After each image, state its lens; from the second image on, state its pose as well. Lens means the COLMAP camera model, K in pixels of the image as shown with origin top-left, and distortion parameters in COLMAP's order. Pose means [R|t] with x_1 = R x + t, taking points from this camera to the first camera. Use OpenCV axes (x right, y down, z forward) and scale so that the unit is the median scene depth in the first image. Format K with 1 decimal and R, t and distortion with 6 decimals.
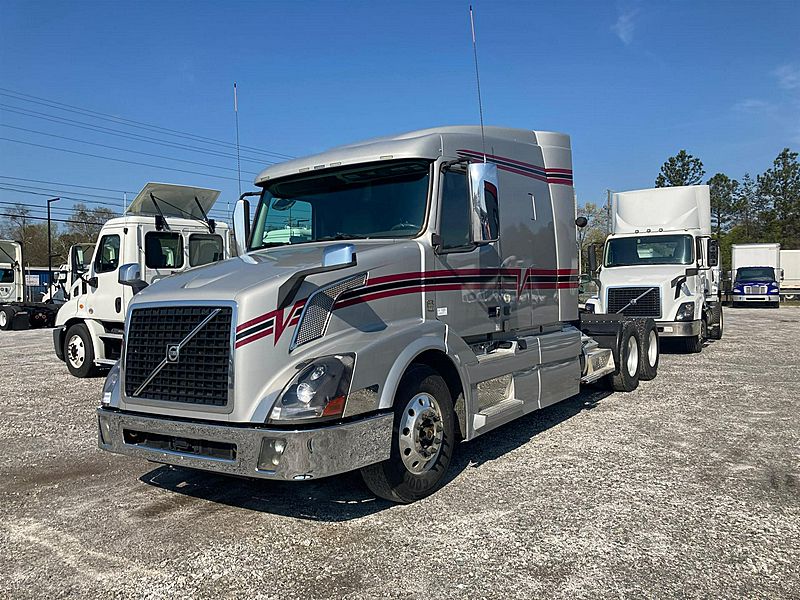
lens RADIAL K [[640.1, 0, 410.9], [0, 640.1, 299.0], [0, 0, 1]] dist [0.035041, 0.000928]
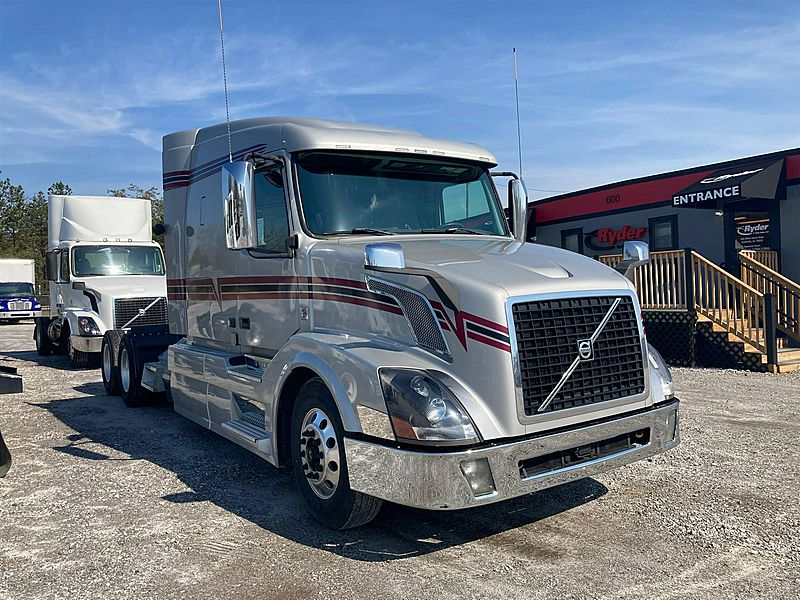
lens RADIAL K [[626.6, 0, 400.0], [0, 626.6, 300.0], [0, 0, 1]] dist [0.029185, -0.004407]
pose [[0.401717, -0.008452, 0.915725, -1.180474], [0.032878, 0.999446, -0.005199, 0.010965], [-0.915173, 0.032196, 0.401772, 0.827575]]
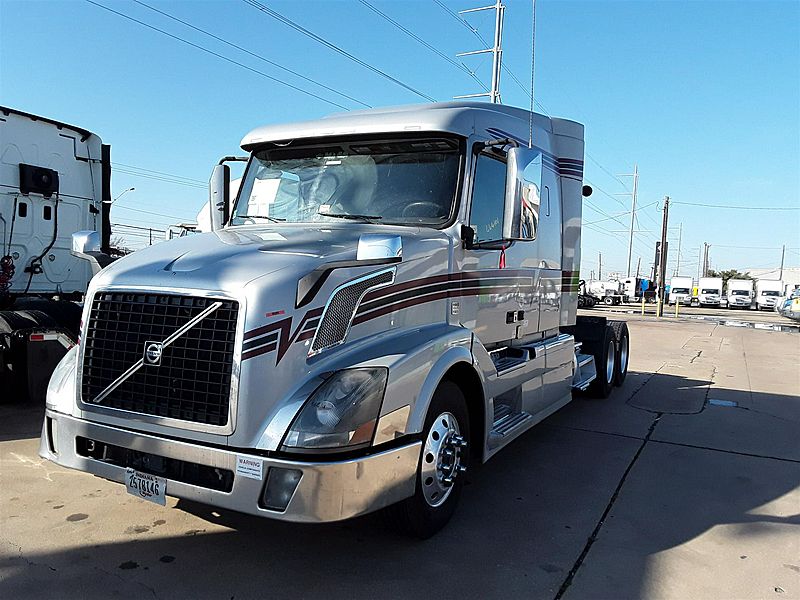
lens RADIAL K [[638.9, 0, 400.0], [0, 638.9, 328.9], [0, 0, 1]] dist [0.132946, 0.000491]
pose [[0.994534, 0.059112, 0.086068, -0.129542], [-0.064861, 0.995735, 0.065606, -0.017150], [-0.081823, -0.070830, 0.994127, 0.169586]]
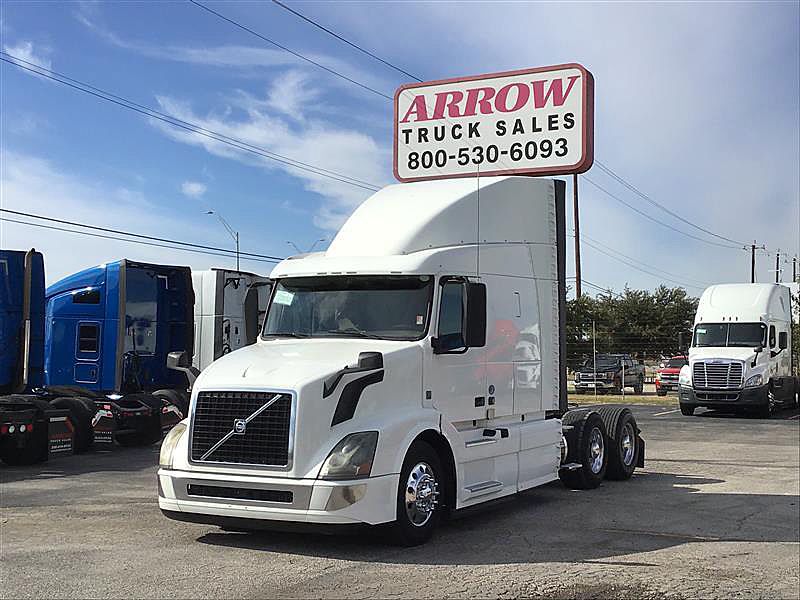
lens RADIAL K [[1061.1, 0, 400.0], [0, 1061.1, 300.0], [0, 0, 1]] dist [0.022178, 0.037791]
pose [[0.998201, 0.037891, 0.046460, -0.140633], [-0.034734, 0.997150, -0.066972, -0.039245], [-0.048865, 0.065238, 0.996673, -1.144850]]
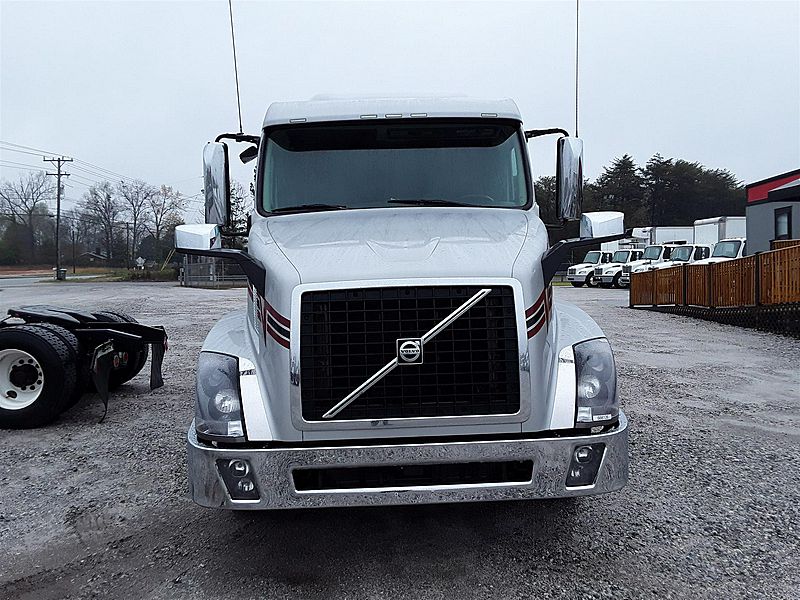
lens RADIAL K [[640.1, 0, 410.9], [0, 640.1, 299.0], [0, 0, 1]] dist [0.035041, 0.000928]
pose [[0.808346, -0.019645, 0.588379, -0.740060], [0.003631, 0.999590, 0.028386, 0.004558], [-0.588696, -0.020809, 0.808087, 0.392443]]
